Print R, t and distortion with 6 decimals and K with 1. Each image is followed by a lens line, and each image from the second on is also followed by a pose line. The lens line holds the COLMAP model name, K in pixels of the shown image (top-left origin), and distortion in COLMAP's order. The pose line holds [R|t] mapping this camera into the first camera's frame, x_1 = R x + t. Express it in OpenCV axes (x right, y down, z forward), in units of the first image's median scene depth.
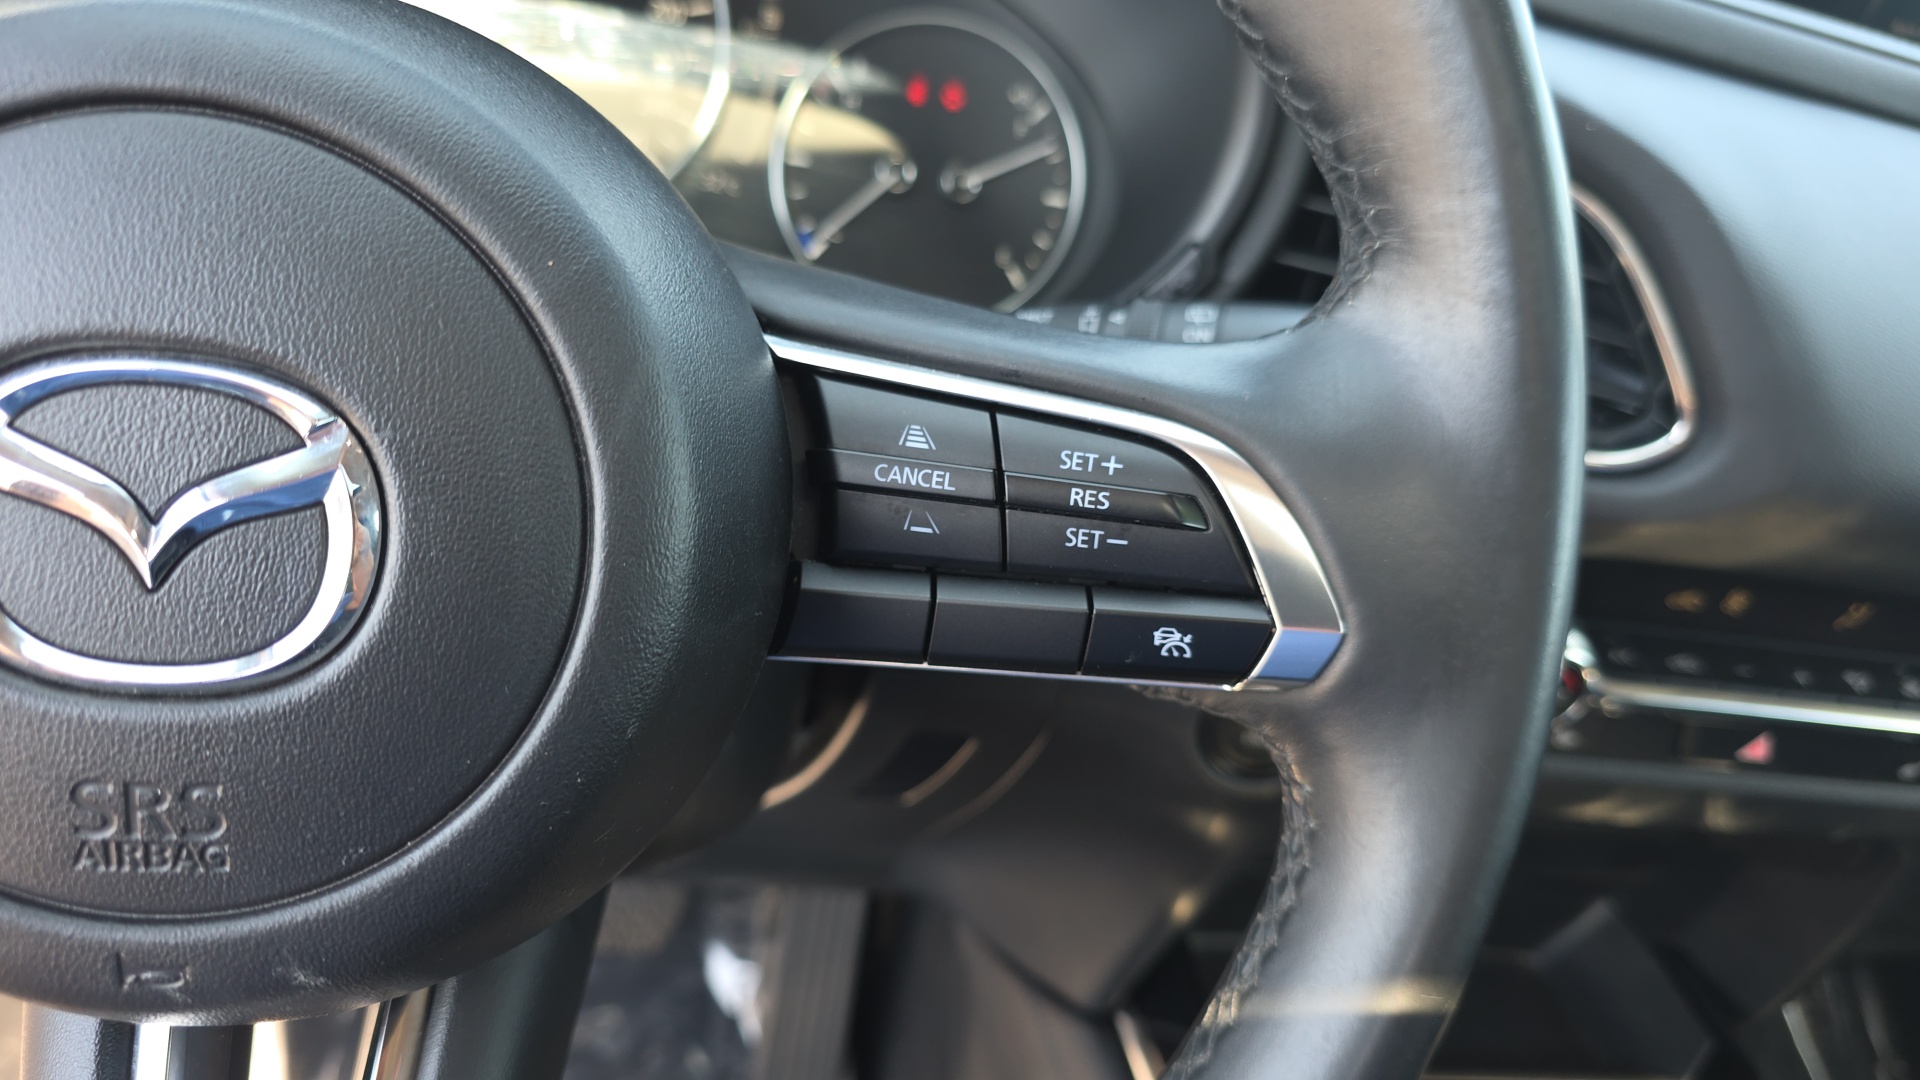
lens RADIAL K [[1318.6, 0, 934.5], [0, 1318.6, 548.0], [0, 0, 1]] dist [0.049196, -0.056785]
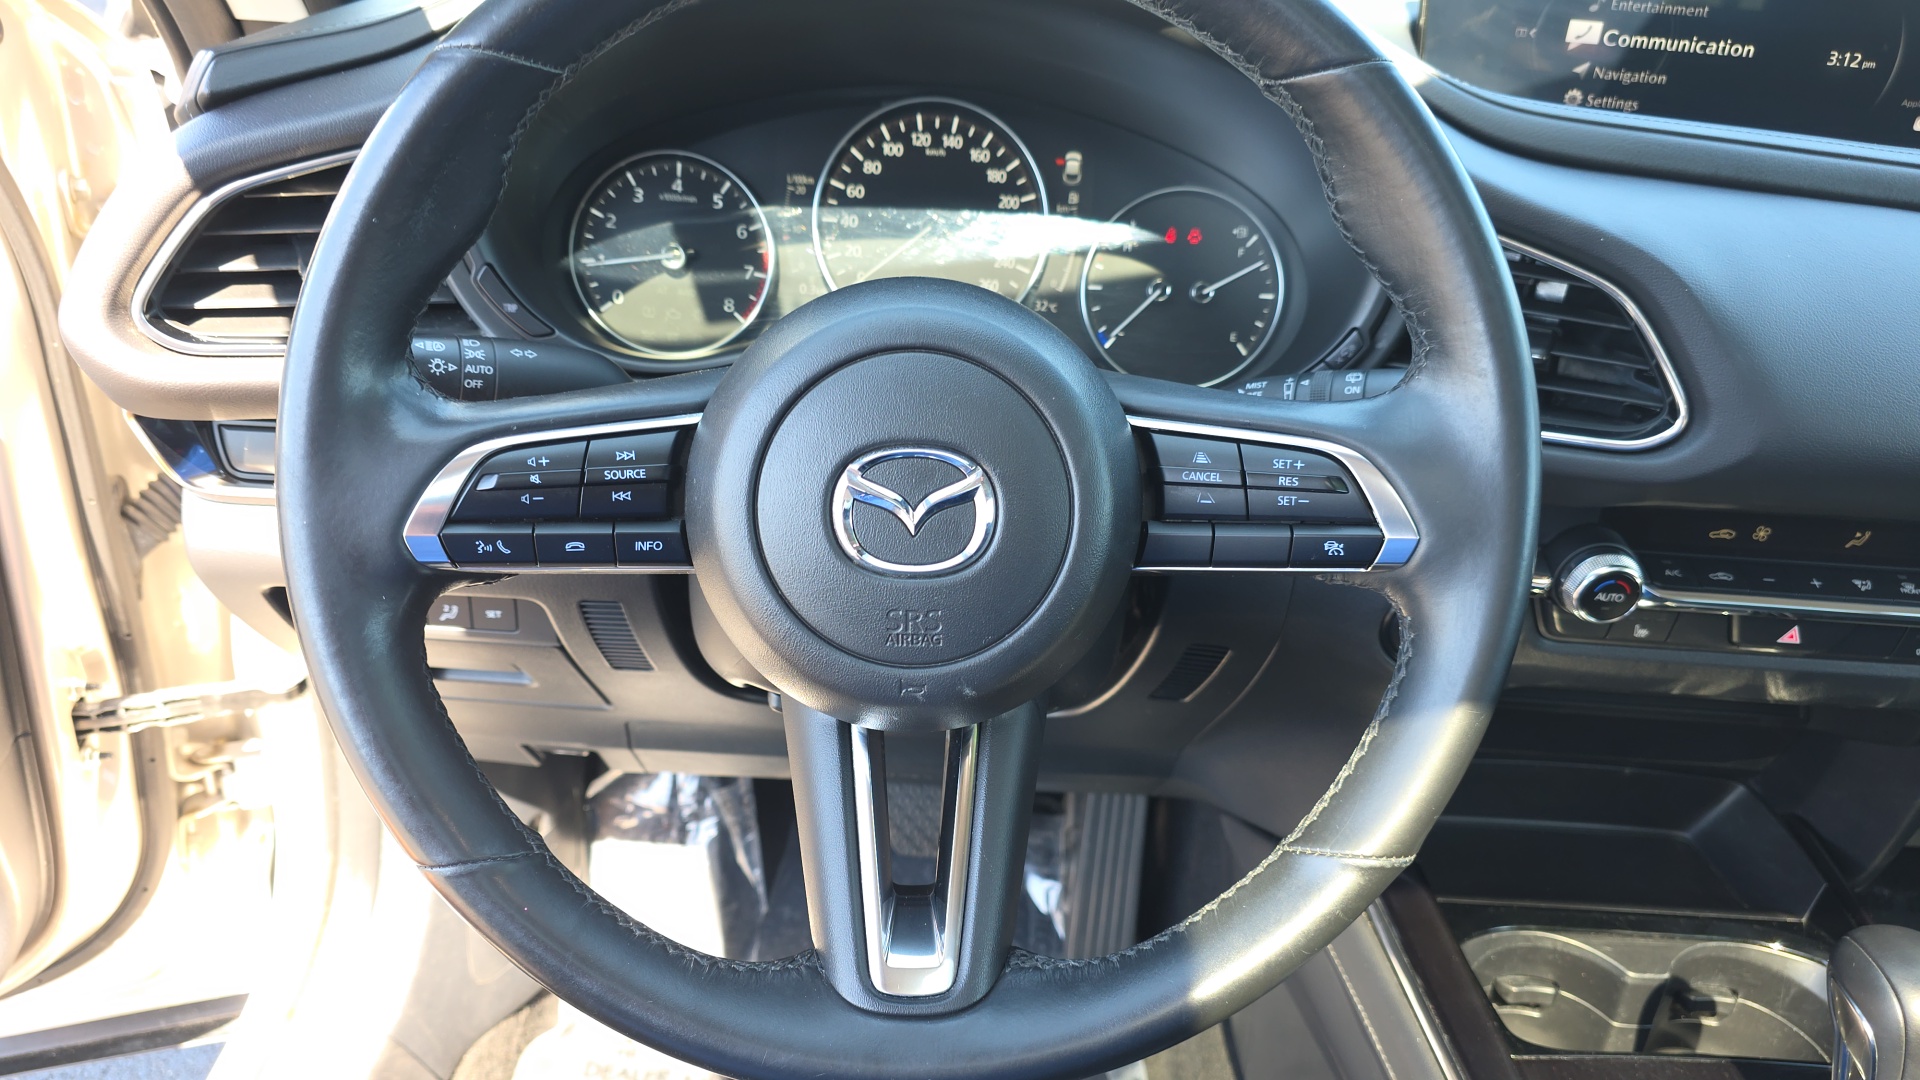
lens RADIAL K [[1318.6, 0, 934.5], [0, 1318.6, 548.0], [0, 0, 1]] dist [0.049196, -0.056785]
pose [[0.983642, -0.055133, -0.171487, -0.076870], [0.051132, 0.998309, -0.027669, 0.092896], [0.172723, 0.018448, 0.984798, -1.106571]]
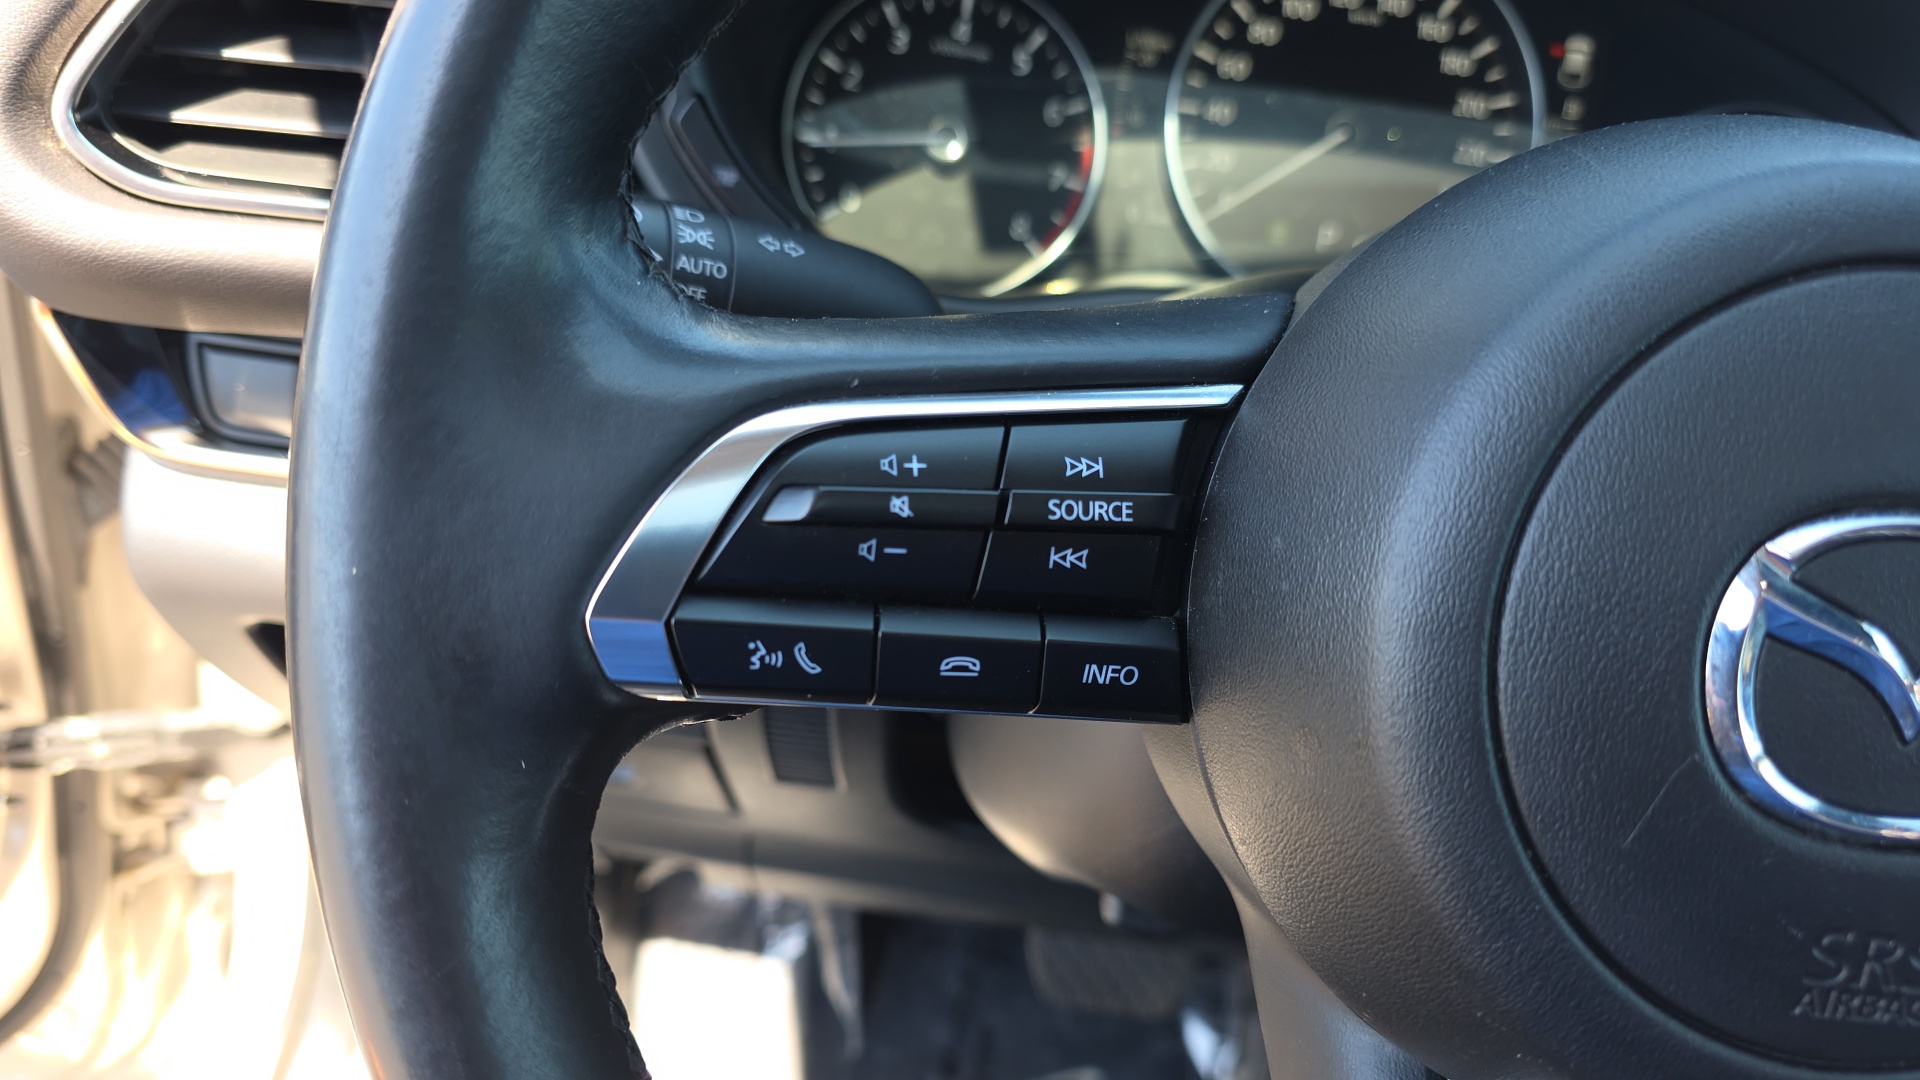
lens RADIAL K [[1316.9, 0, 932.0], [0, 1316.9, 540.3], [0, 0, 1]] dist [0.018251, -0.060879]
pose [[0.985989, 0.028050, -0.164437, -0.841978], [-0.035026, 0.998599, -0.039674, -0.041911], [0.163093, 0.044878, 0.985589, -0.074504]]
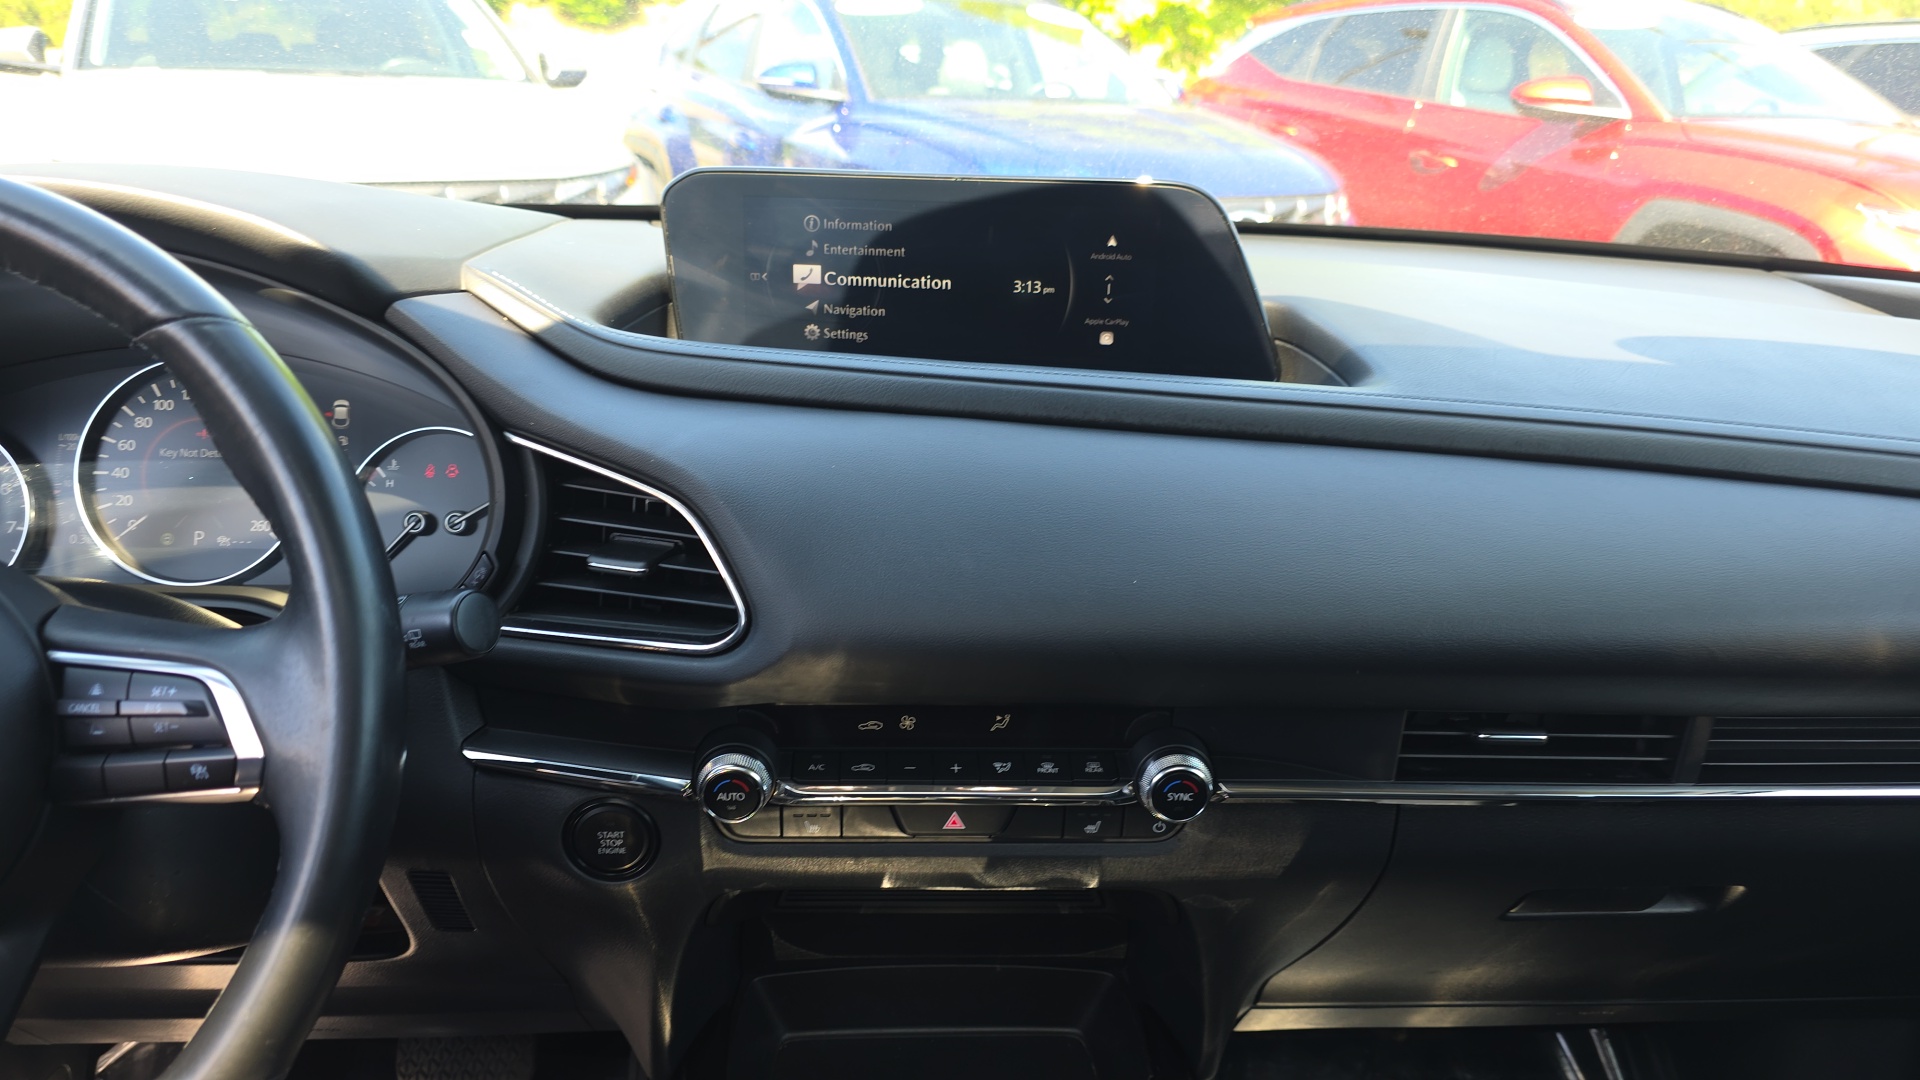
lens RADIAL K [[1299.8, 0, 962.4], [0, 1299.8, 528.2], [0, 0, 1]] dist [0.056915, -0.053094]
pose [[0.983318, -0.139574, -0.116638, 1.601914], [0.113614, 0.972063, -0.205391, 0.251443], [0.142047, 0.188713, 0.971705, -0.898191]]
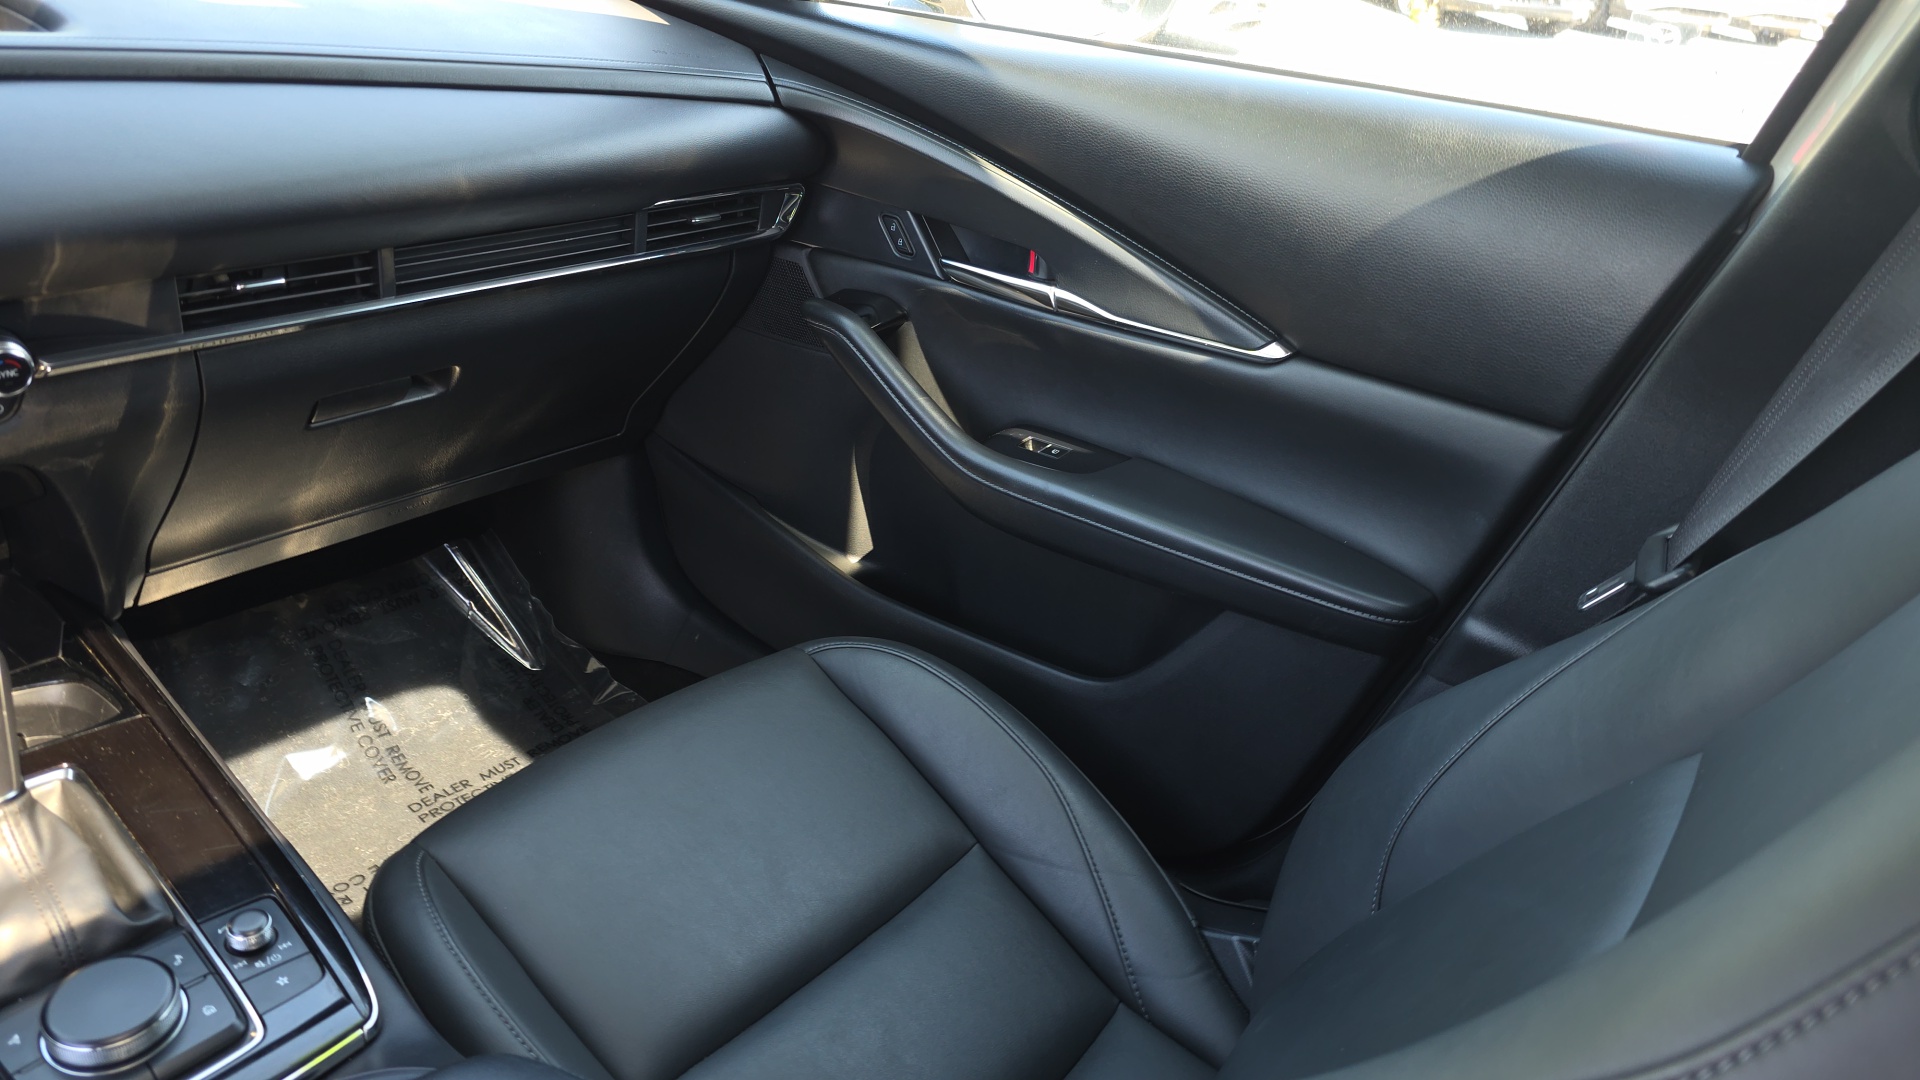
lens RADIAL K [[1293.5, 0, 983.0], [0, 1293.5, 543.4], [0, 0, 1]] dist [0.057288, -0.056642]
pose [[0.720782, -0.425207, 0.547423, 1.424876], [0.361413, 0.904439, 0.226652, 0.836730], [-0.591485, 0.034479, 0.805578, -2.428551]]
